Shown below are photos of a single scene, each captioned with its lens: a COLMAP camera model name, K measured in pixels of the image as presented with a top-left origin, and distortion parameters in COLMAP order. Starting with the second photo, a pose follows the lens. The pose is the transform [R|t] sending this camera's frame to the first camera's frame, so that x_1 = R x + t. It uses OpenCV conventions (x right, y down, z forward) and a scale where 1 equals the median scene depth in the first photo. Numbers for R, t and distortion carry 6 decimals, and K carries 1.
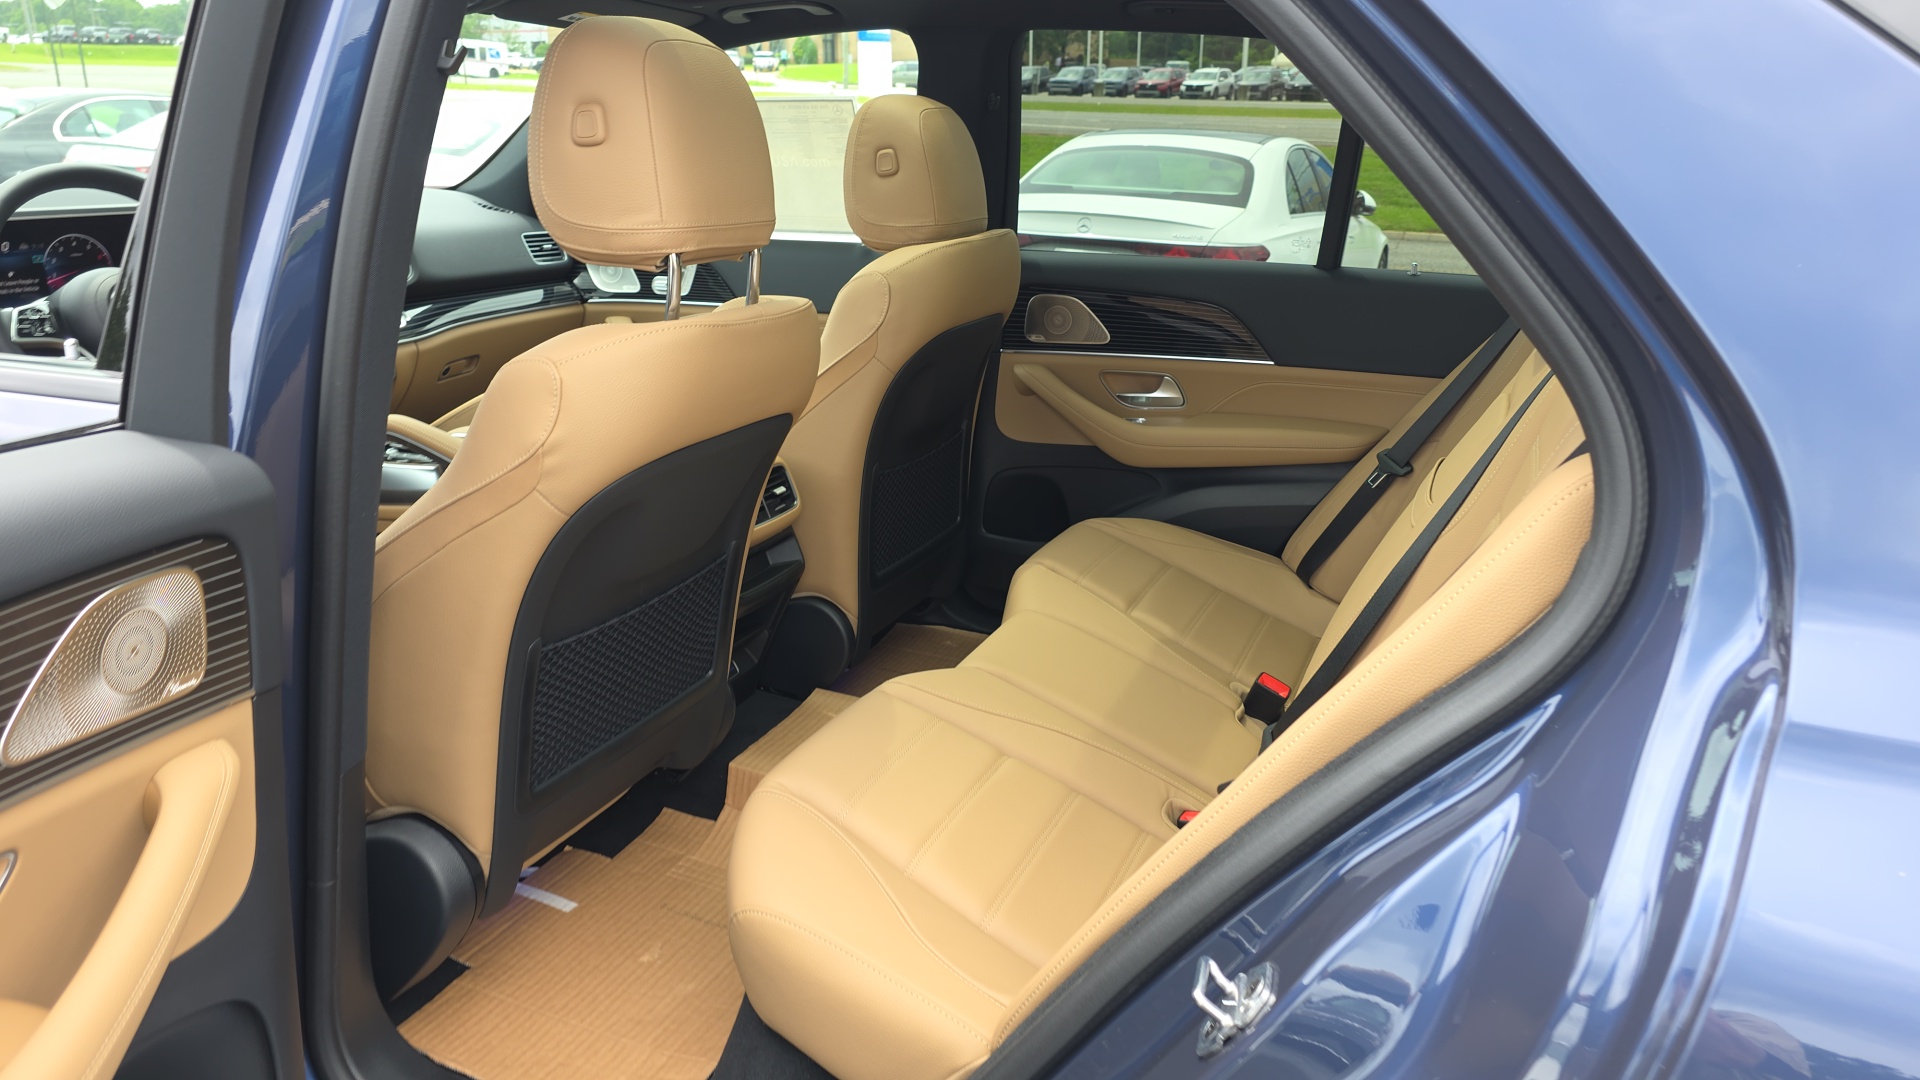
lens RADIAL K [[1300.3, 0, 975.3], [0, 1300.3, 564.4], [0, 0, 1]] dist [0.070565, -0.086926]
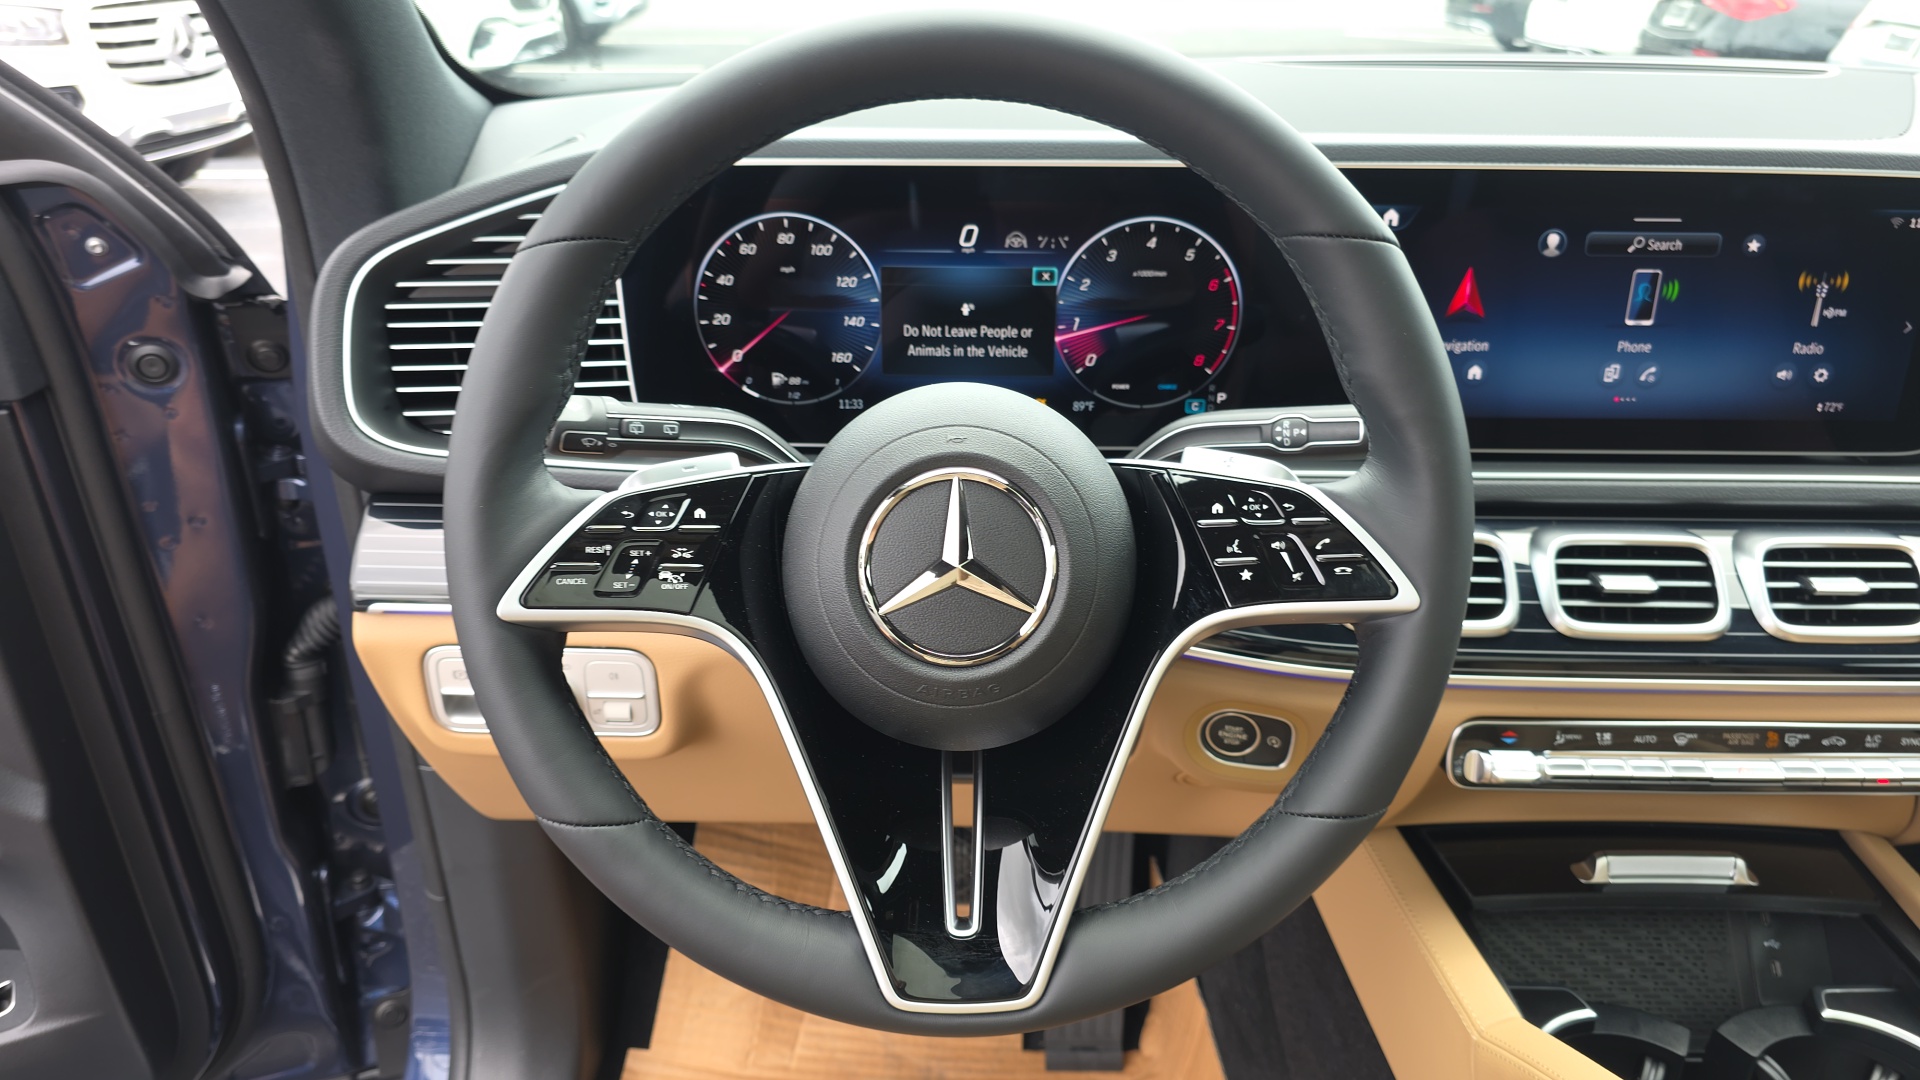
lens RADIAL K [[1300.3, 0, 975.3], [0, 1300.3, 564.4], [0, 0, 1]] dist [0.070565, -0.086926]
pose [[0.399829, 0.371055, -0.838126, -0.282884], [-0.290792, 0.918509, 0.267920, -0.186112], [0.869239, 0.136598, 0.475147, 0.609168]]
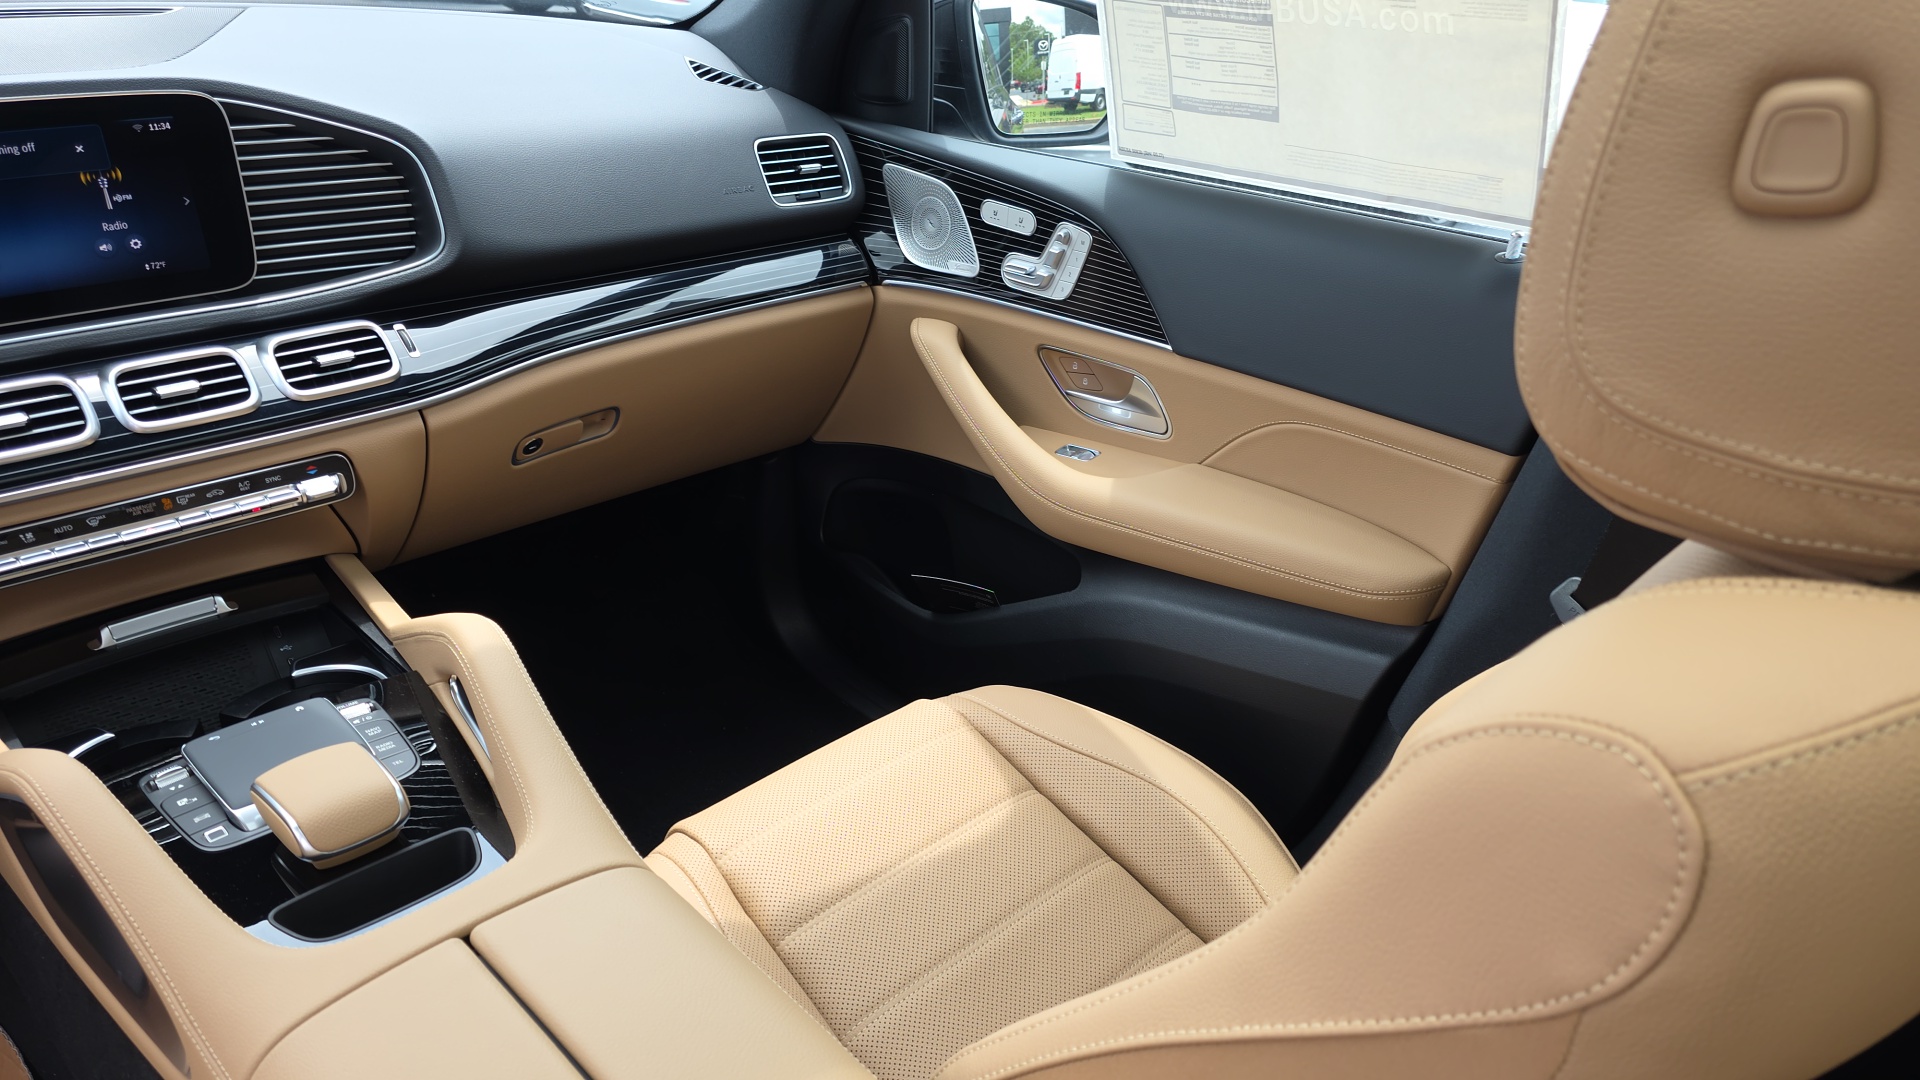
lens RADIAL K [[1316.8, 0, 993.5], [0, 1316.8, 569.5], [0, 0, 1]] dist [0.040054, -0.038653]
pose [[0.924675, 0.190544, -0.329650, -0.081298], [-0.140342, 0.975378, 0.170123, -0.208627], [0.353950, -0.111045, 0.928649, 0.608248]]
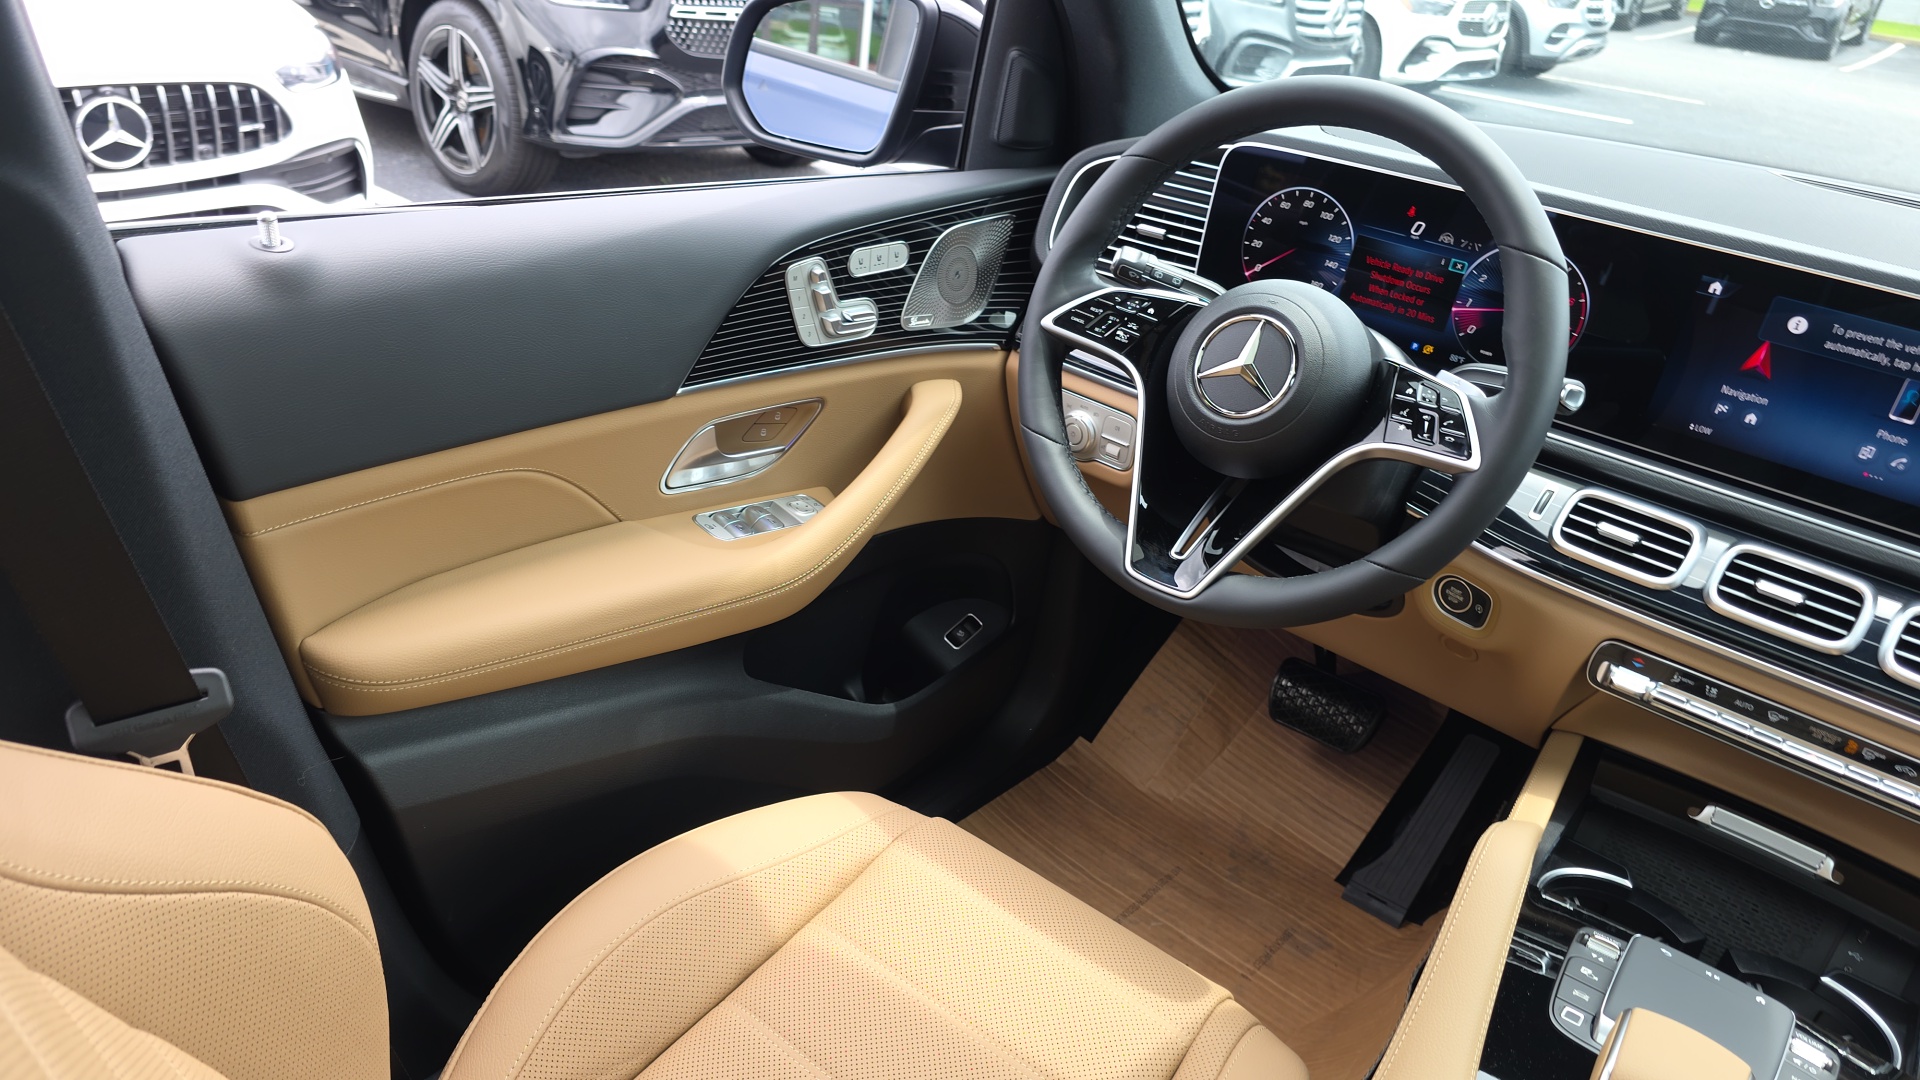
lens RADIAL K [[1306.6, 0, 942.8], [0, 1306.6, 560.9], [0, 0, 1]] dist [0.048199, -0.045016]
pose [[-0.270982, 0.387880, -0.880976, -0.082348], [-0.427880, 0.771291, 0.471200, -0.226932], [0.862257, 0.504639, -0.043040, 0.667403]]
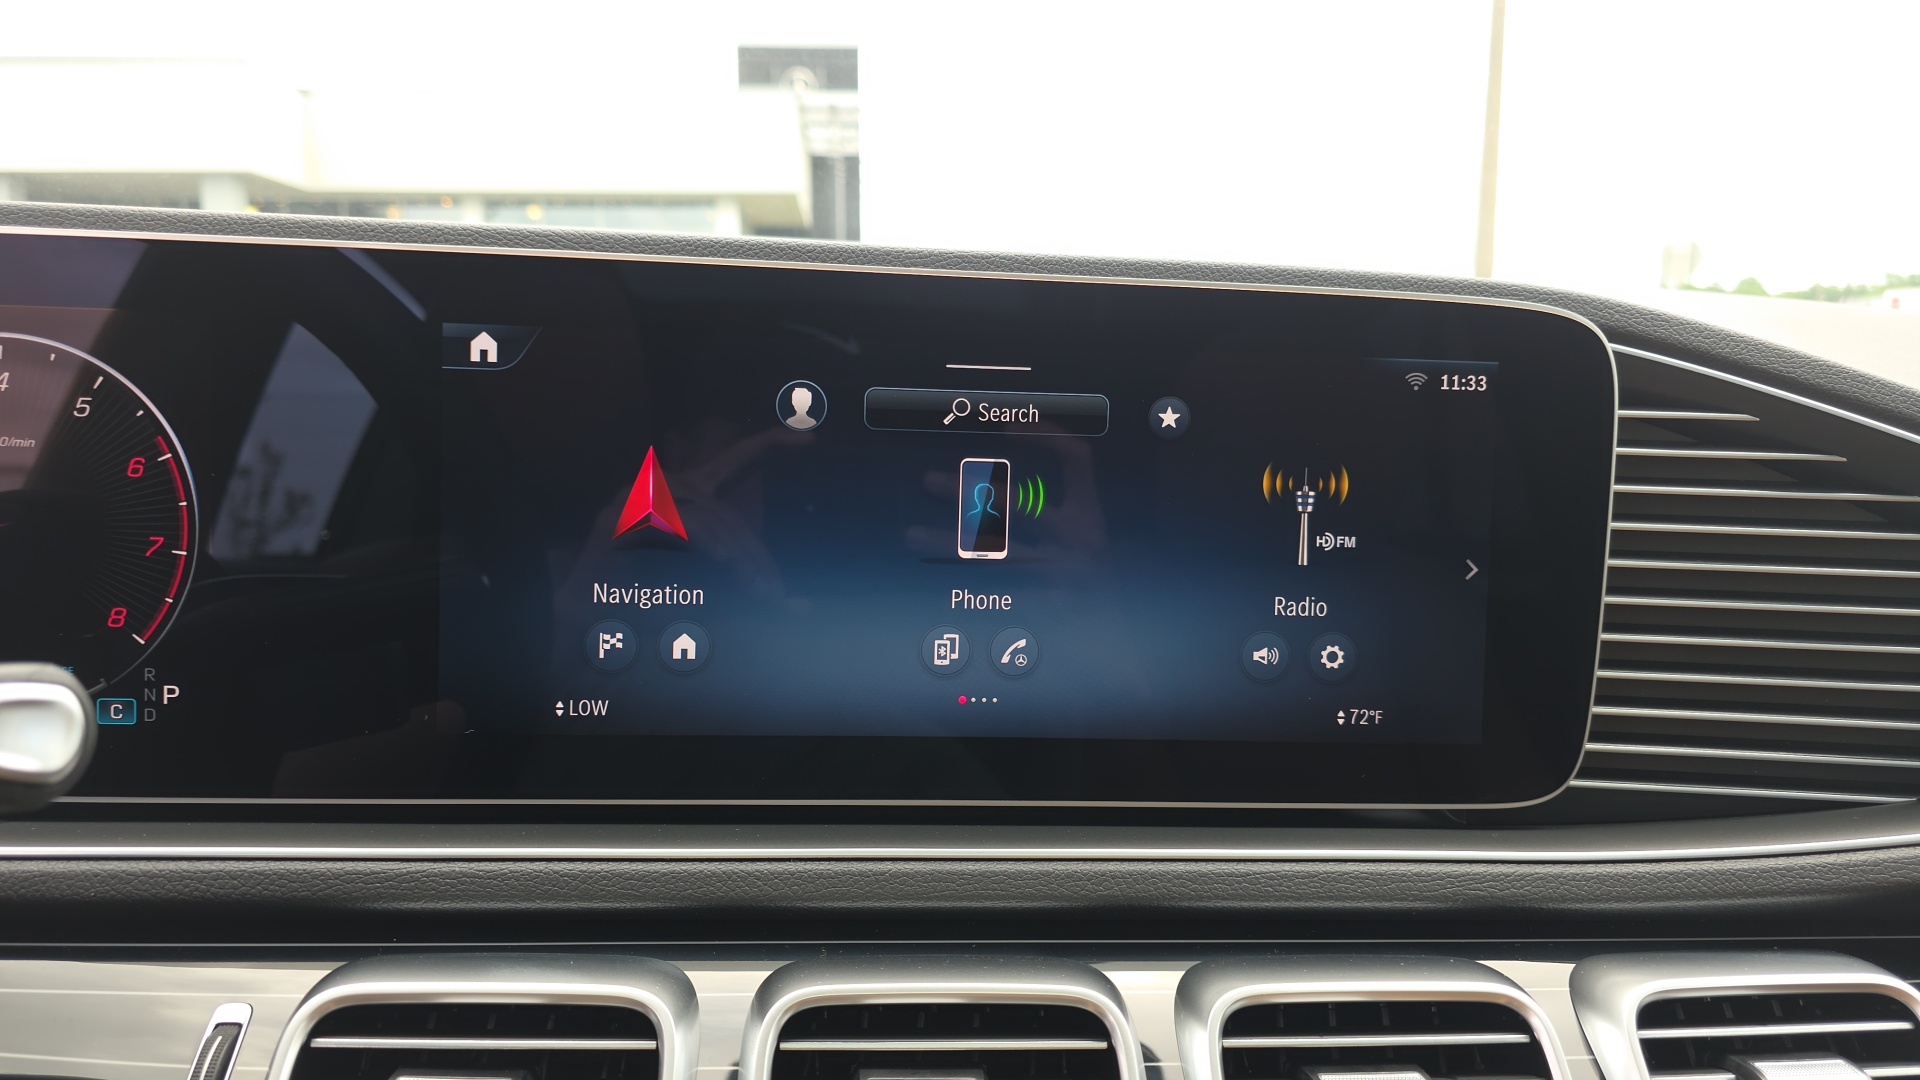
lens RADIAL K [[1309.2, 0, 960.0], [0, 1309.2, 540.0], [0, 0, 1]] dist [0.047003, -0.090032]
pose [[0.478845, 0.111037, -0.870849, -0.351320], [-0.300222, 0.952873, -0.043585, -0.193549], [0.824969, 0.282319, 0.489614, 0.779463]]
